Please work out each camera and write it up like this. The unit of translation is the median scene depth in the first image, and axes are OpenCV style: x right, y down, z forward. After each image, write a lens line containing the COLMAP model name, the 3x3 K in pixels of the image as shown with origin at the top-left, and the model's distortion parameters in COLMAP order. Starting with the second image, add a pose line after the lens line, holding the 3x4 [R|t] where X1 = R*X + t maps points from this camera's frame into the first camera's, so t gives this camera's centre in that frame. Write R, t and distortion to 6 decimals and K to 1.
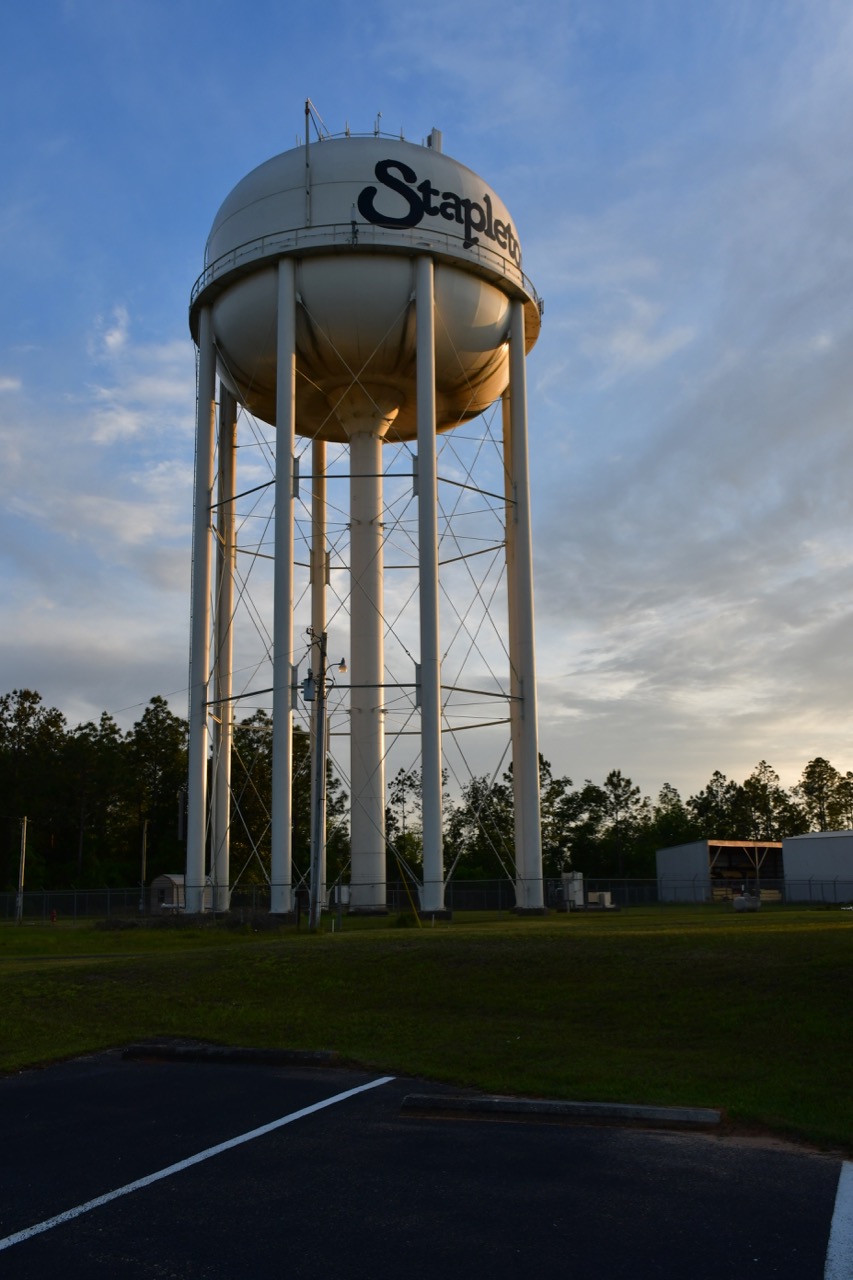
lens RADIAL K [[1231.2, 0, 426.5], [0, 1231.2, 640.0], [0, 0, 1]] dist [-0.009059, -0.003909]
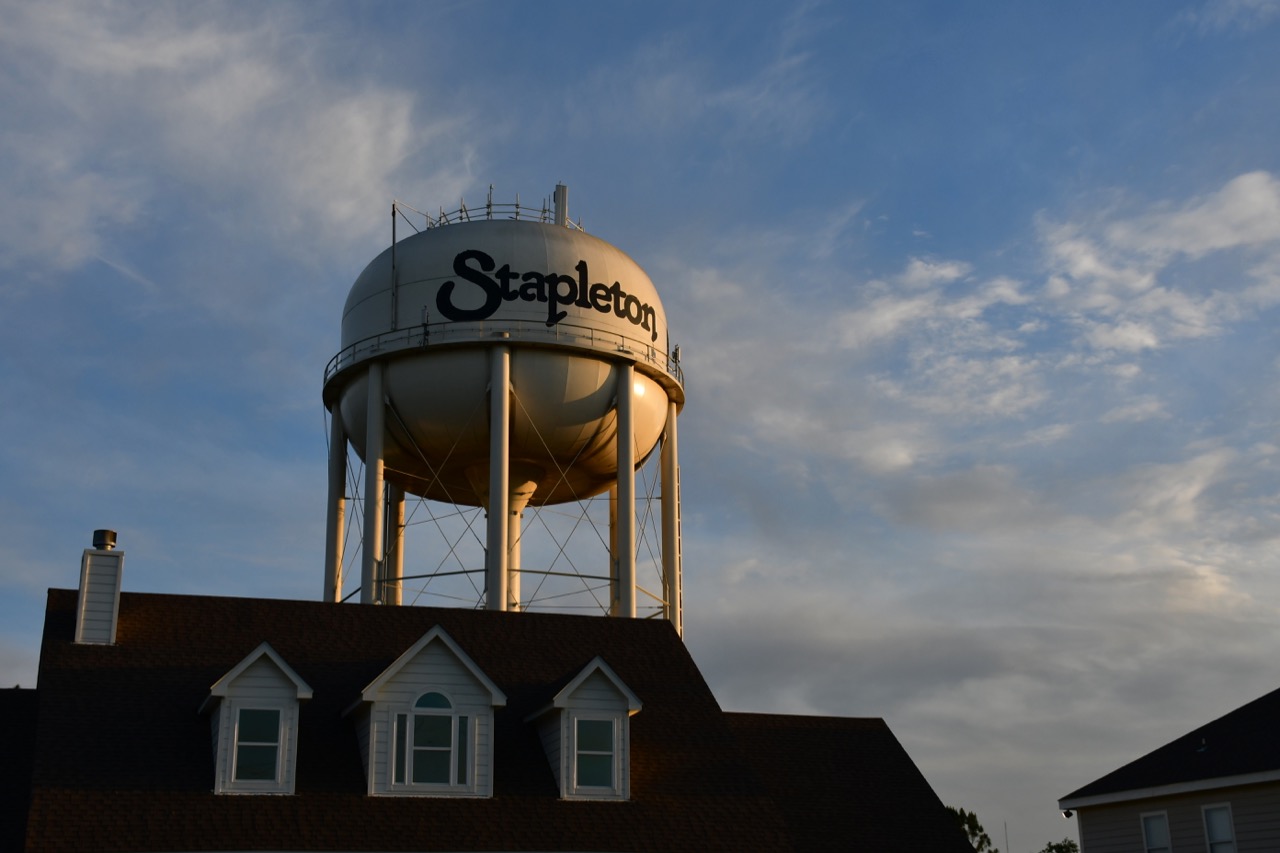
lens RADIAL K [[1853.3, 0, 640.0], [0, 1853.3, 426.5], [0, 0, 1]] dist [0.007669, 0.000345]
pose [[0.943686, -0.100340, -0.315259, 0.564931], [0.069296, 0.991710, -0.108210, -0.073715], [0.323503, 0.080270, 0.942816, -0.372746]]
